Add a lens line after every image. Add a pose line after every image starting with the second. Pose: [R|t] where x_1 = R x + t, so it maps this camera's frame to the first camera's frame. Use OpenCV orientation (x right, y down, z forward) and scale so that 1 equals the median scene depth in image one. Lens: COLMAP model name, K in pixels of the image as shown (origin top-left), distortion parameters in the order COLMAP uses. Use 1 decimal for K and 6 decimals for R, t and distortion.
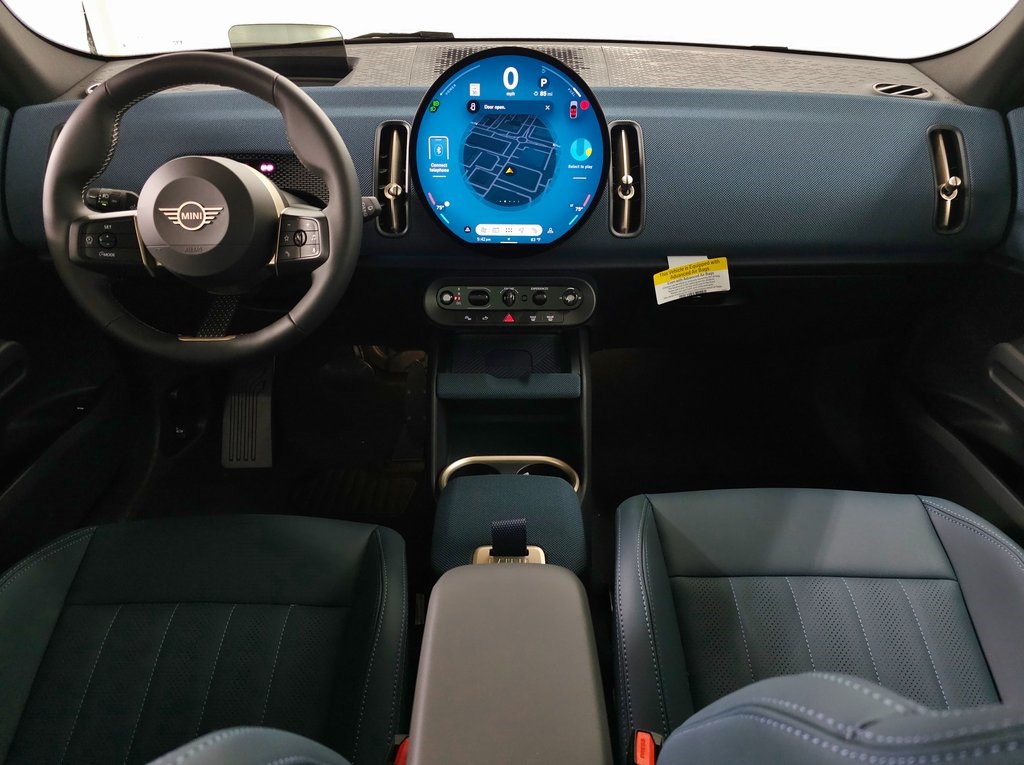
lens RADIAL K [[684.1, 0, 510.9], [0, 684.1, 370.3], [0, 0, 1]] dist [0.064153, -0.068617]
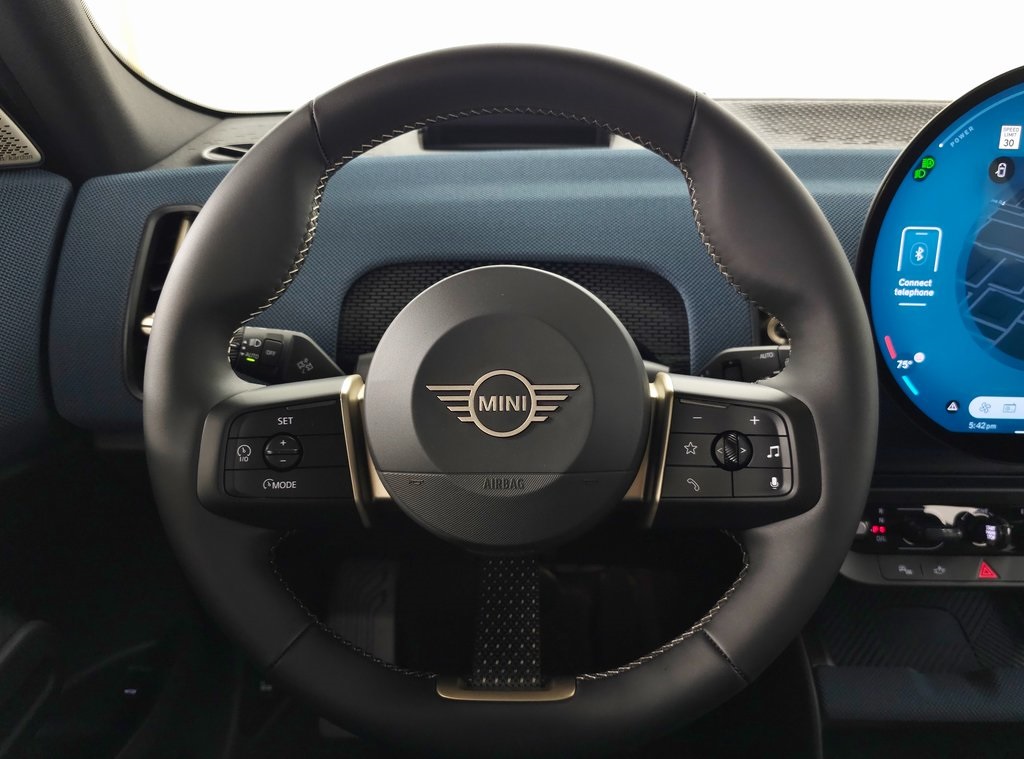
lens RADIAL K [[706.4, 0, 506.4], [0, 706.4, 381.2], [0, 0, 1]] dist [0.024787, -0.039496]
pose [[0.999877, 0.008844, -0.012916, -0.392360], [-0.010582, 0.989903, -0.141351, -0.152578], [0.011535, 0.141471, 0.989875, 0.501091]]
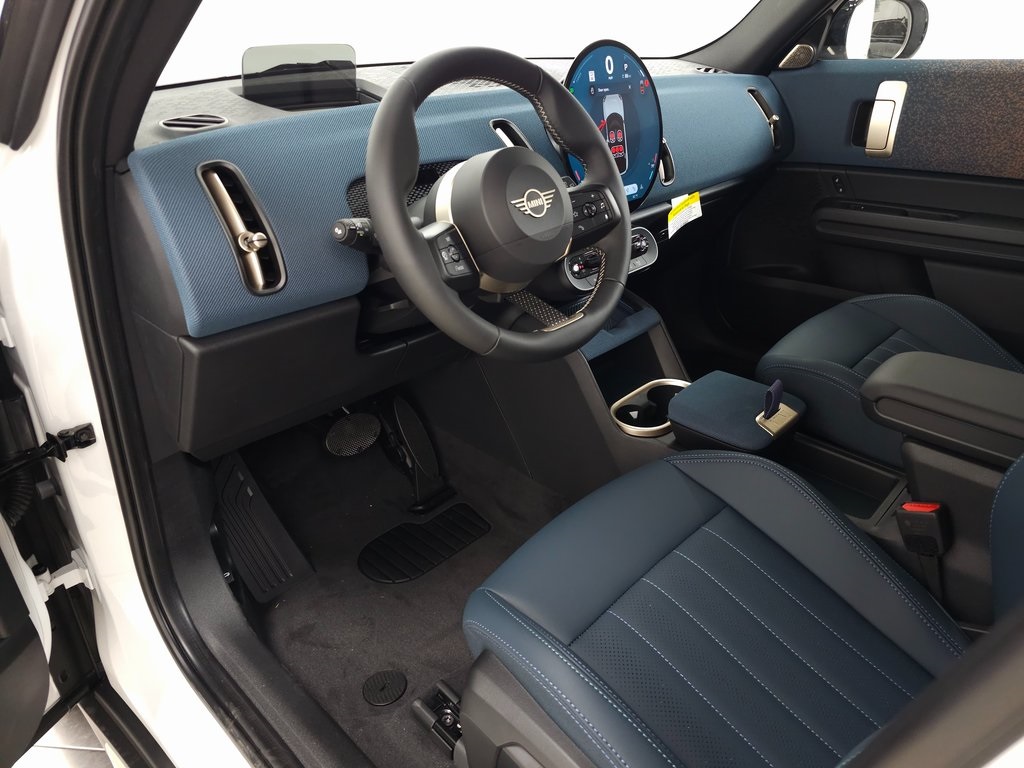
lens RADIAL K [[691.9, 0, 512.0], [0, 691.9, 384.0], [0, 0, 1]] dist [0.049031, -0.068700]
pose [[0.692560, -0.340492, 0.635945, -1.043705], [0.389754, 0.918457, 0.067301, -0.056011], [-0.607003, 0.201252, 0.768794, 0.266213]]
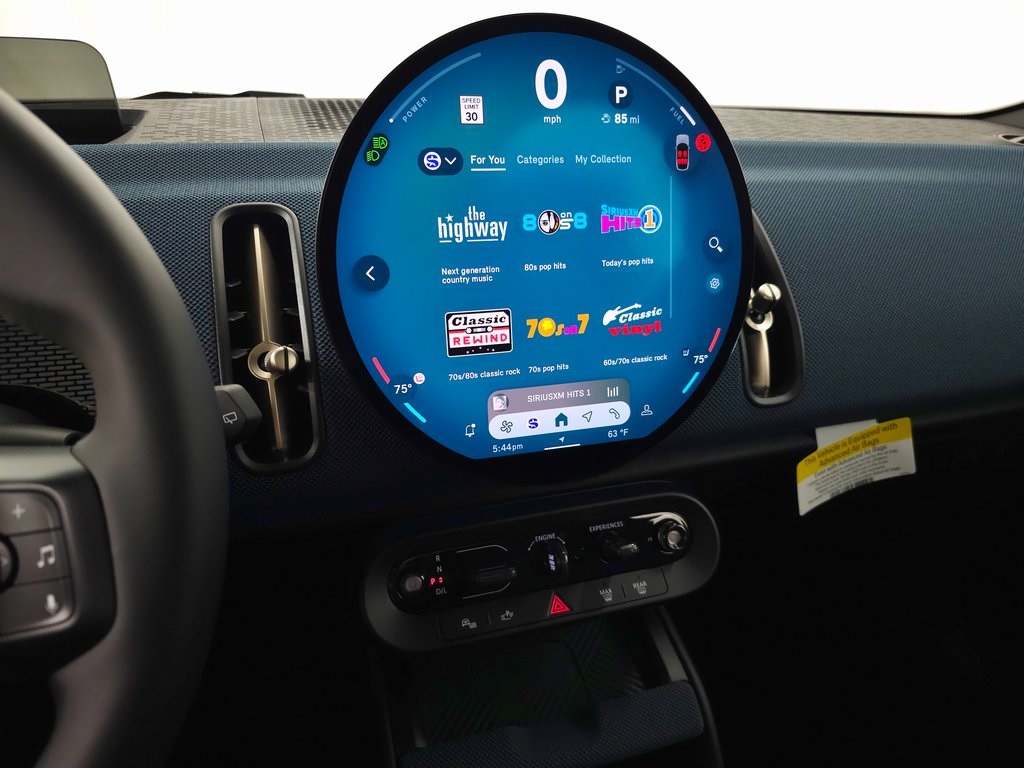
lens RADIAL K [[691.9, 0, 512.0], [0, 691.9, 384.0], [0, 0, 1]] dist [0.049031, -0.068700]
pose [[0.953255, -0.107995, 0.282209, -0.160568], [0.154837, 0.976595, -0.149292, -0.171389], [-0.259481, 0.186010, 0.947666, 0.603434]]
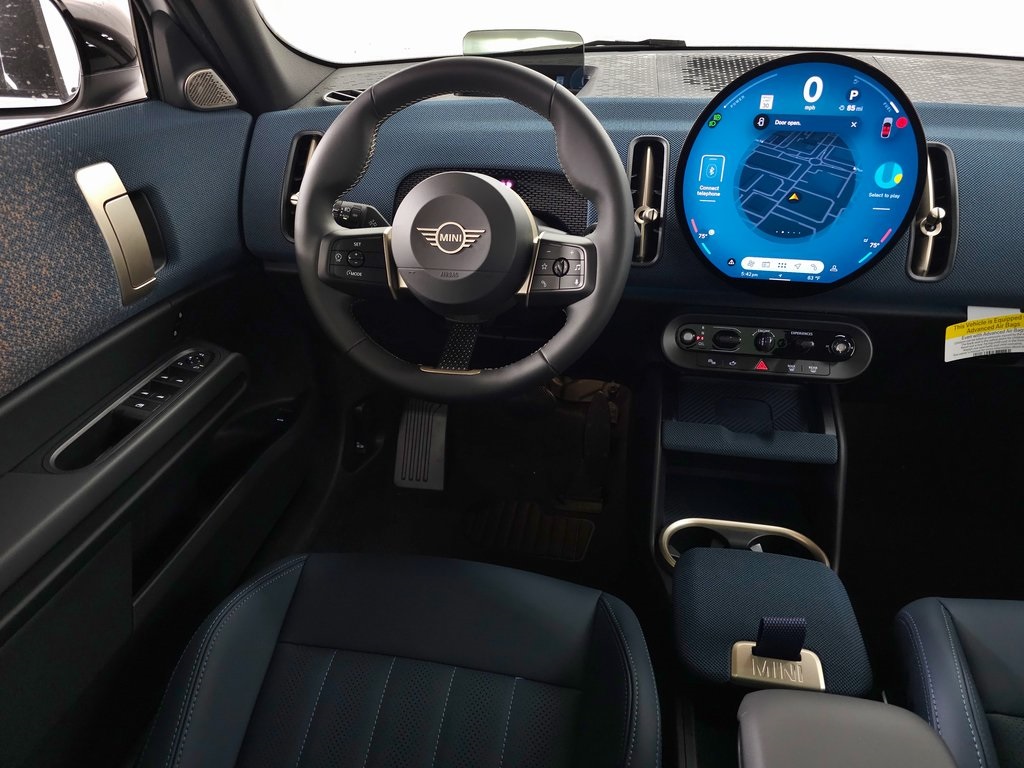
lens RADIAL K [[683.2, 0, 508.7], [0, 683.2, 375.1], [0, 0, 1]] dist [0.051301, -0.059362]
pose [[0.985389, 0.078465, -0.151168, -0.204174], [-0.079868, 0.996800, -0.003218, -0.040087], [0.150431, 0.015245, 0.988503, 0.108662]]
